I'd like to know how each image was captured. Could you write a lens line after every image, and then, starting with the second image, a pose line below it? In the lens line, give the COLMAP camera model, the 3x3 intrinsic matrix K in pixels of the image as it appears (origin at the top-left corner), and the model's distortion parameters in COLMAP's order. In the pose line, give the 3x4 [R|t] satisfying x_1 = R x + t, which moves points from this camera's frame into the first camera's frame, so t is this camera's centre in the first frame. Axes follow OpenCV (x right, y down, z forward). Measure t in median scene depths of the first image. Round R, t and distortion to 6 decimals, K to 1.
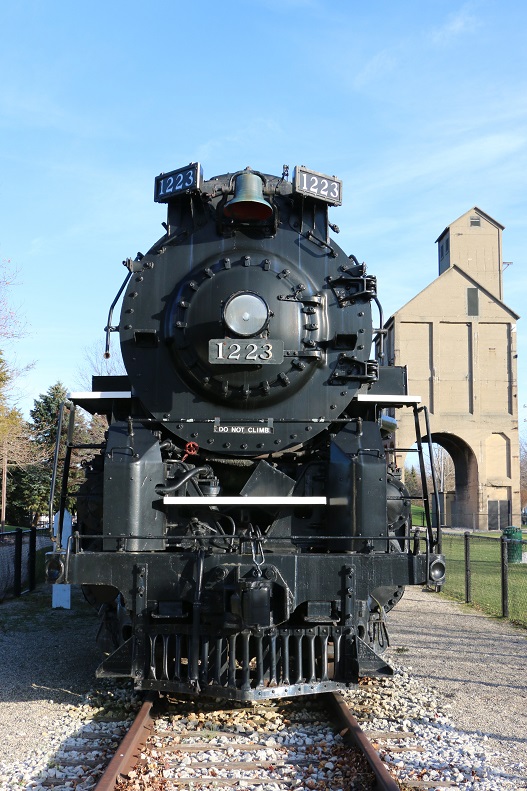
lens RADIAL K [[994.4, 0, 263.5], [0, 994.4, 395.5], [0, 0, 1]] dist [-0.010106, 0.029198]
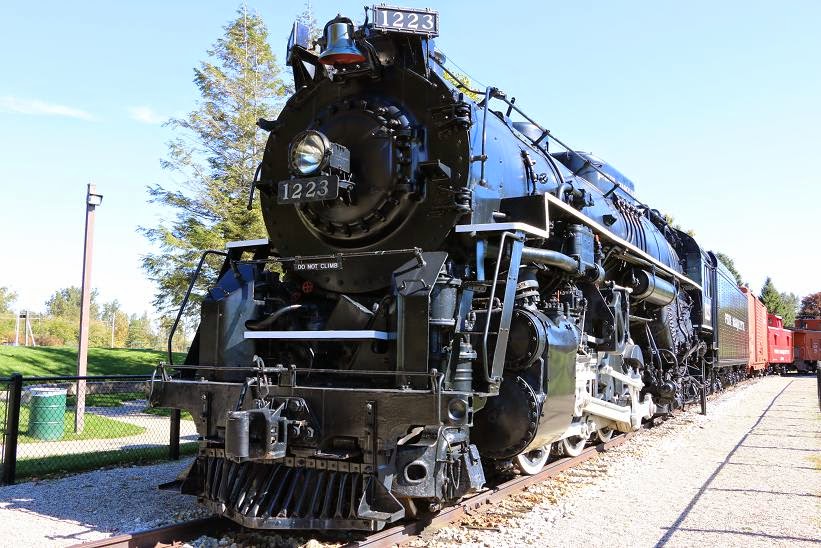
lens RADIAL K [[769.4, 0, 410.5], [0, 769.4, 274.0], [0, 0, 1]] dist [-0.097545, 0.011060]
pose [[0.867442, -0.042678, -0.495704, 0.433049], [0.047604, 0.998863, -0.002694, 0.046472], [0.495255, -0.021260, 0.868487, 0.337143]]
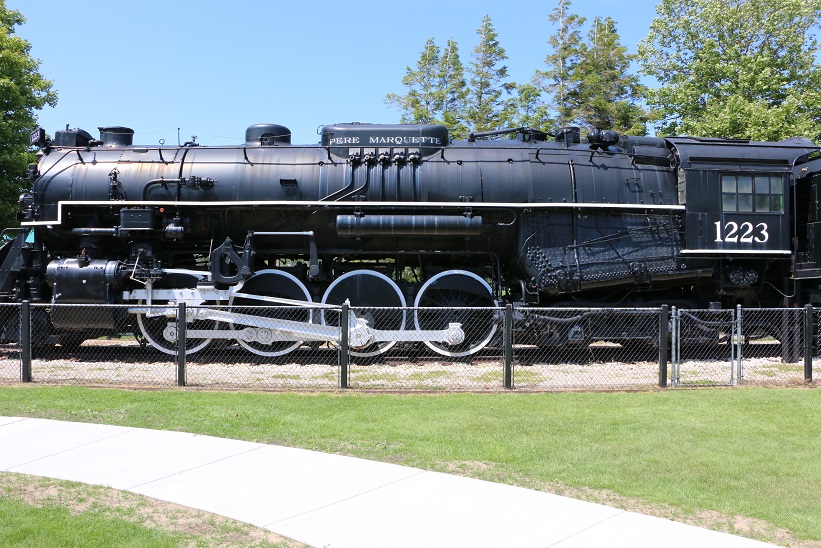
lens RADIAL K [[681.1, 0, 410.5], [0, 681.1, 274.0], [0, 0, 1]] dist [-0.153882, 0.006166]
pose [[0.017400, -0.030340, -0.999388, 1.557368], [0.109103, 0.993628, -0.028266, 0.239602], [0.993878, -0.108544, 0.020599, 1.813014]]
